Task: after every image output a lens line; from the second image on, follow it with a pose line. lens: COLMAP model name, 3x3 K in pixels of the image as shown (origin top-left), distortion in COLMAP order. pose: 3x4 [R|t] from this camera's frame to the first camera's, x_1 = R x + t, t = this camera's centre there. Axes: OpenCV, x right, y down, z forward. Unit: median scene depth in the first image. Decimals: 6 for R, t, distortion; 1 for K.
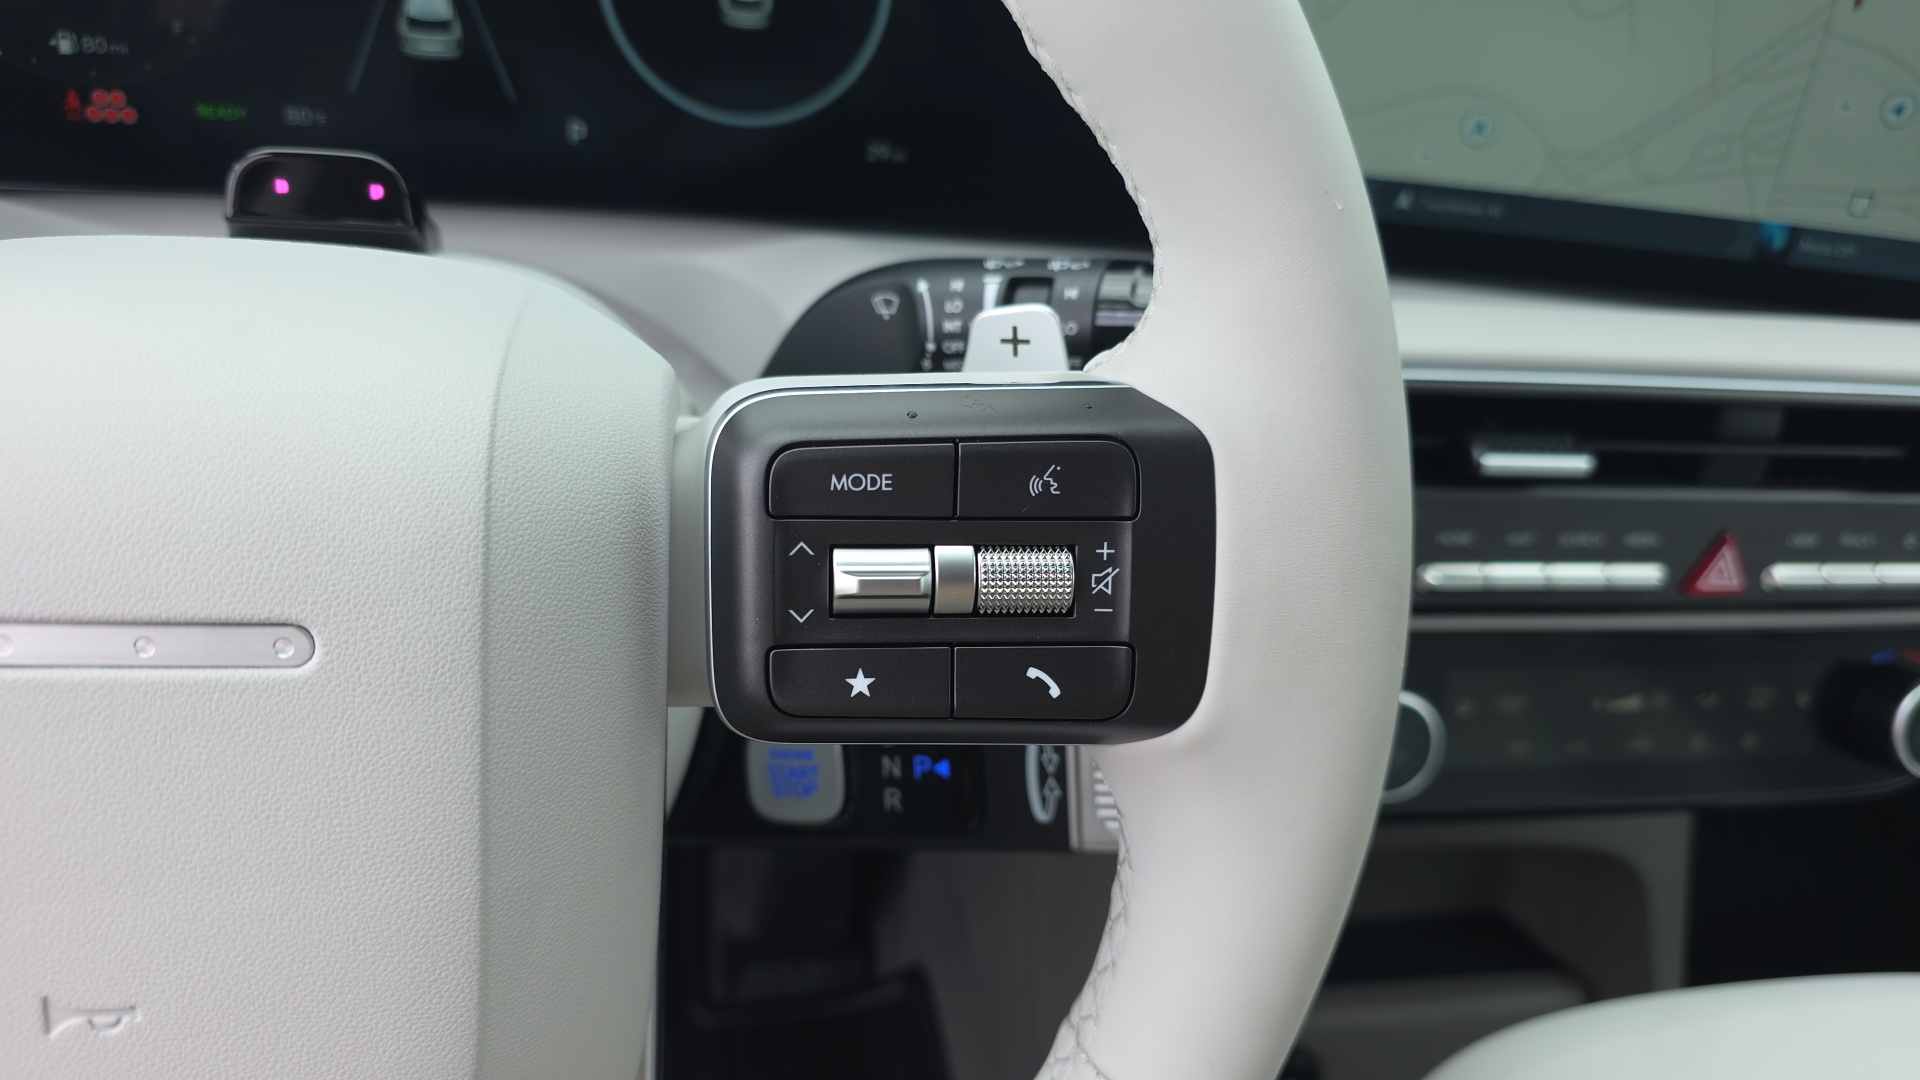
lens RADIAL K [[1370.0, 0, 957.0], [0, 1370.0, 545.3], [0, 0, 1]] dist [0.001725, -0.026592]
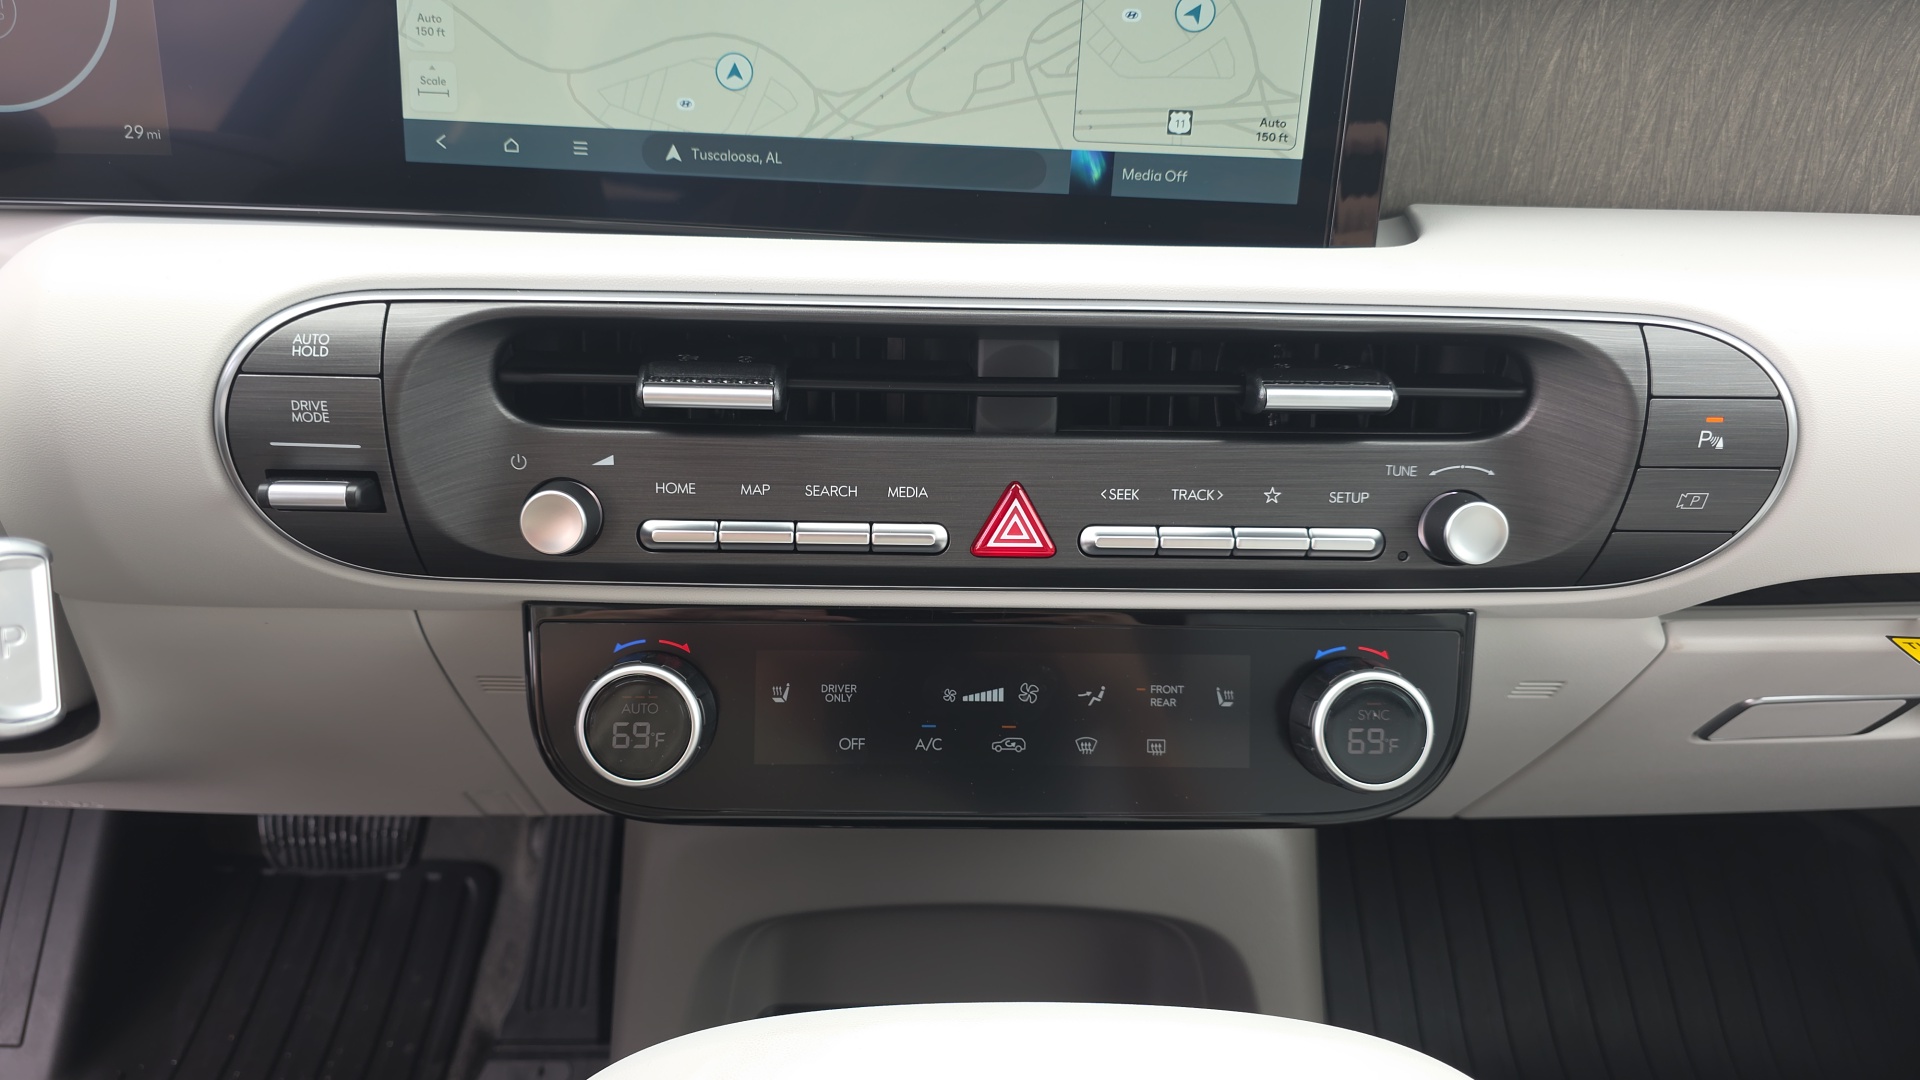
lens RADIAL K [[1371.6, 0, 917.0], [0, 1371.6, 544.8], [0, 0, 1]] dist [0.045585, -0.067157]
pose [[0.983483, -0.020578, -0.179828, 0.995899], [-0.003926, 0.990858, -0.134855, 0.226785], [0.180959, 0.133334, 0.974410, 0.185023]]
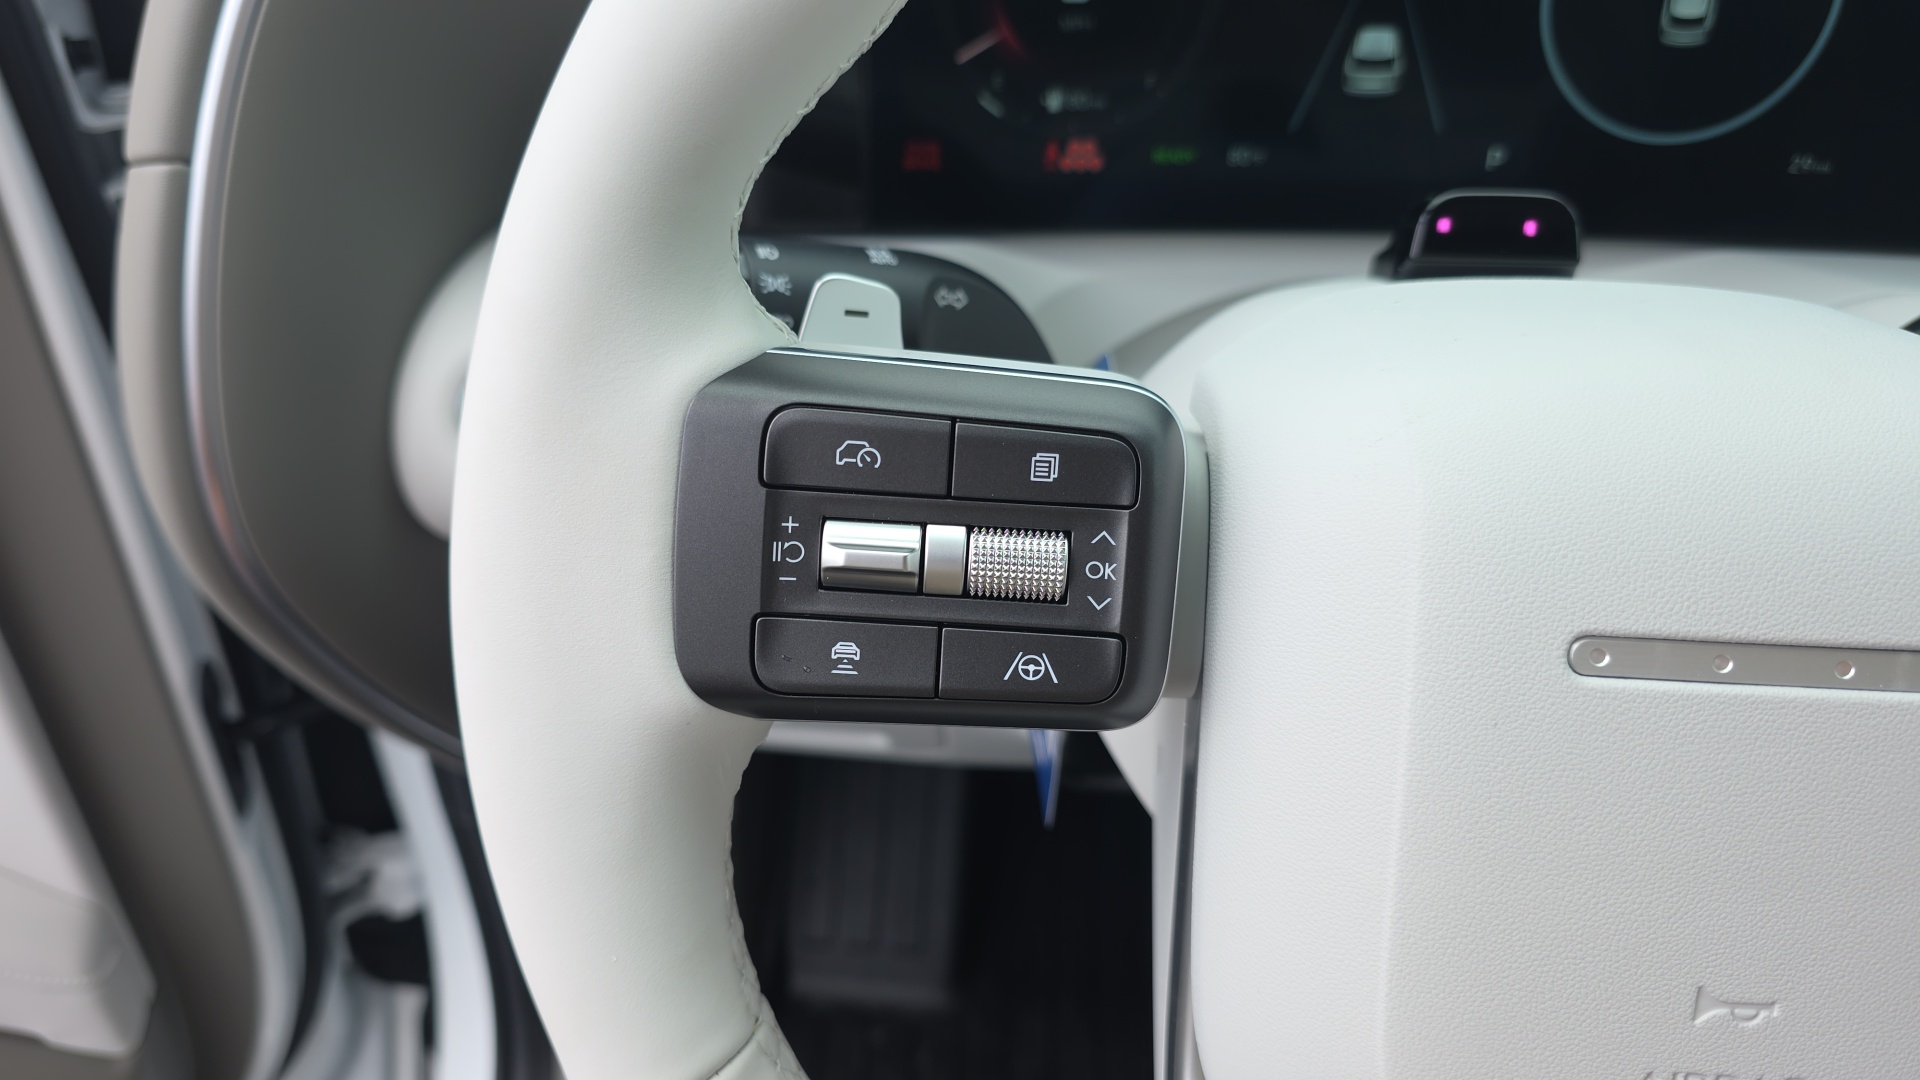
lens RADIAL K [[1370.0, 0, 957.0], [0, 1370.0, 545.3], [0, 0, 1]] dist [0.001725, -0.026592]
pose [[0.964094, 0.022676, -0.264592, -0.524062], [-0.024304, 0.999700, -0.002881, -0.001744], [0.264448, 0.009209, 0.964356, -0.116094]]
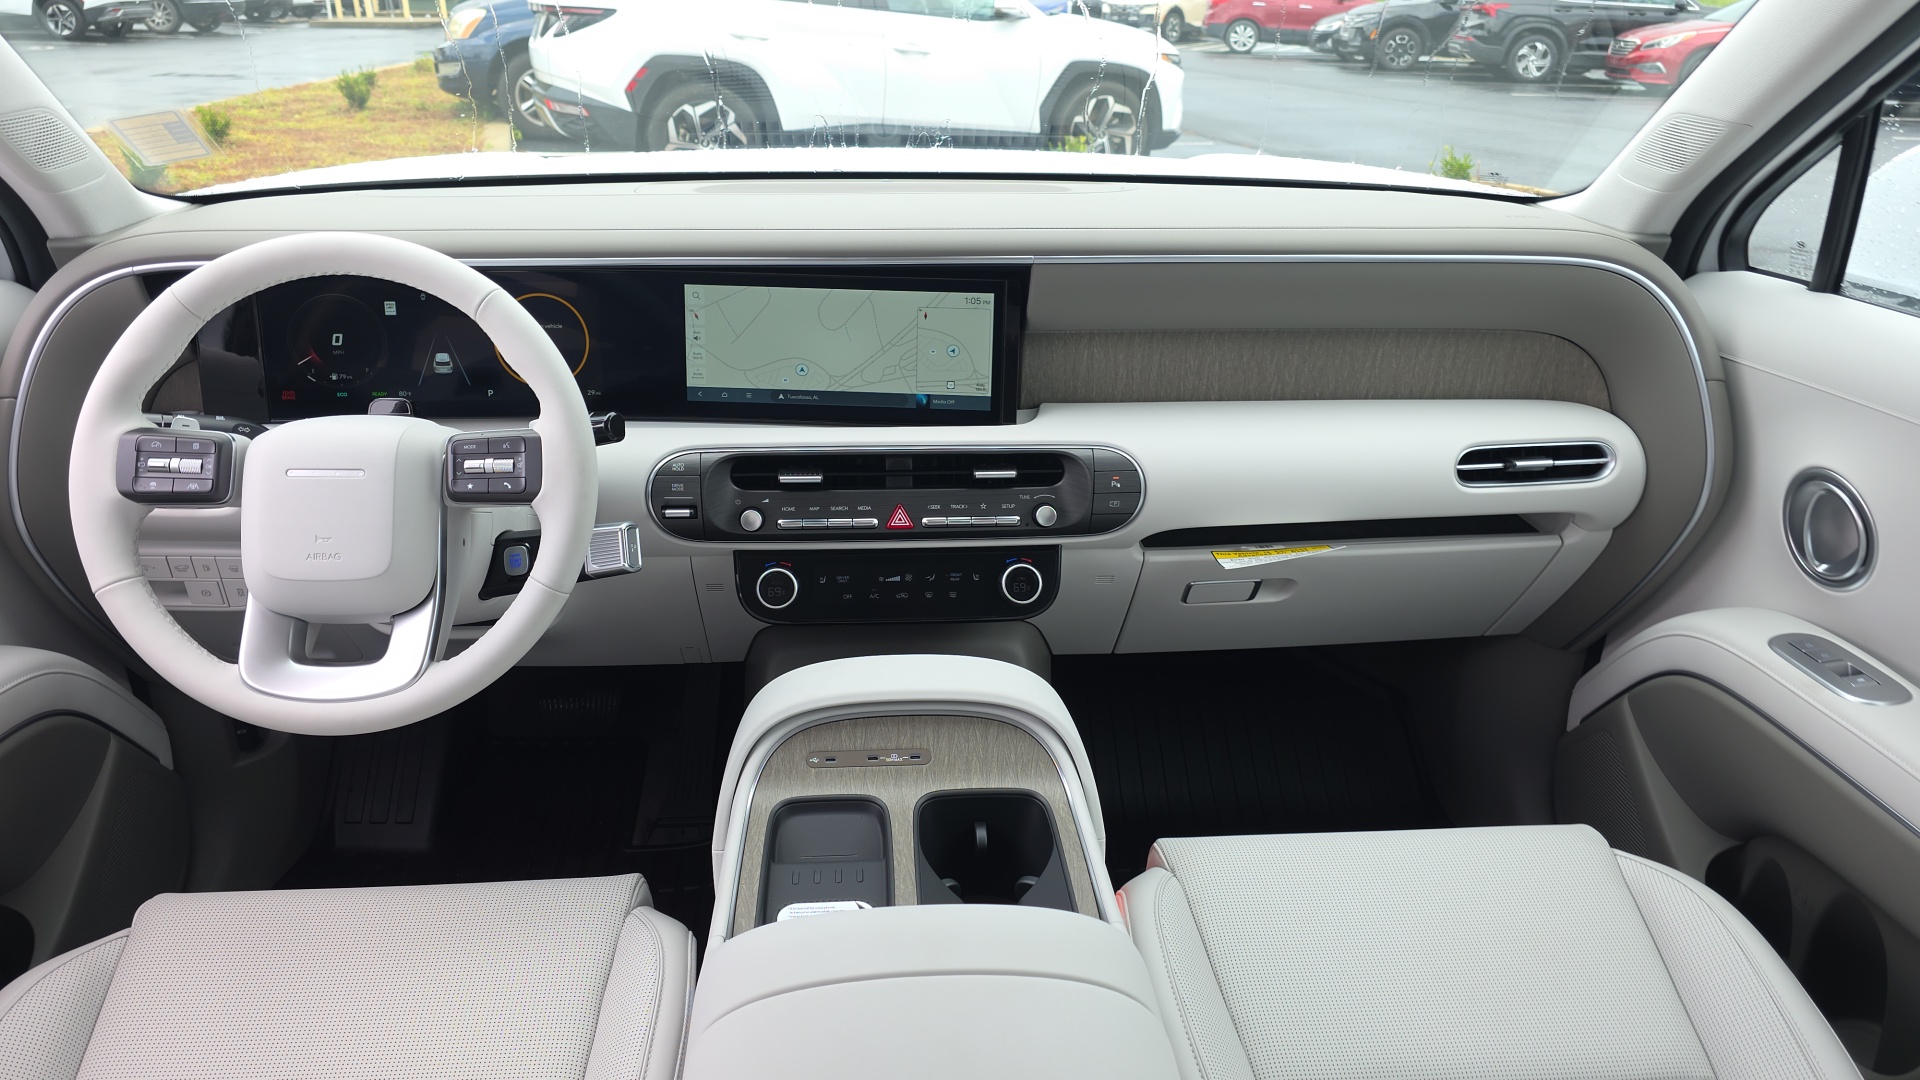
lens RADIAL K [[1251.8, 0, 951.3], [0, 1251.8, 528.0], [0, 0, 1]] dist [0.043820, -0.051363]
pose [[0.990395, -0.060492, -0.124334, 1.466947], [0.035735, 0.980653, -0.192463, 0.783798], [0.133571, 0.186171, 0.973396, -2.118346]]
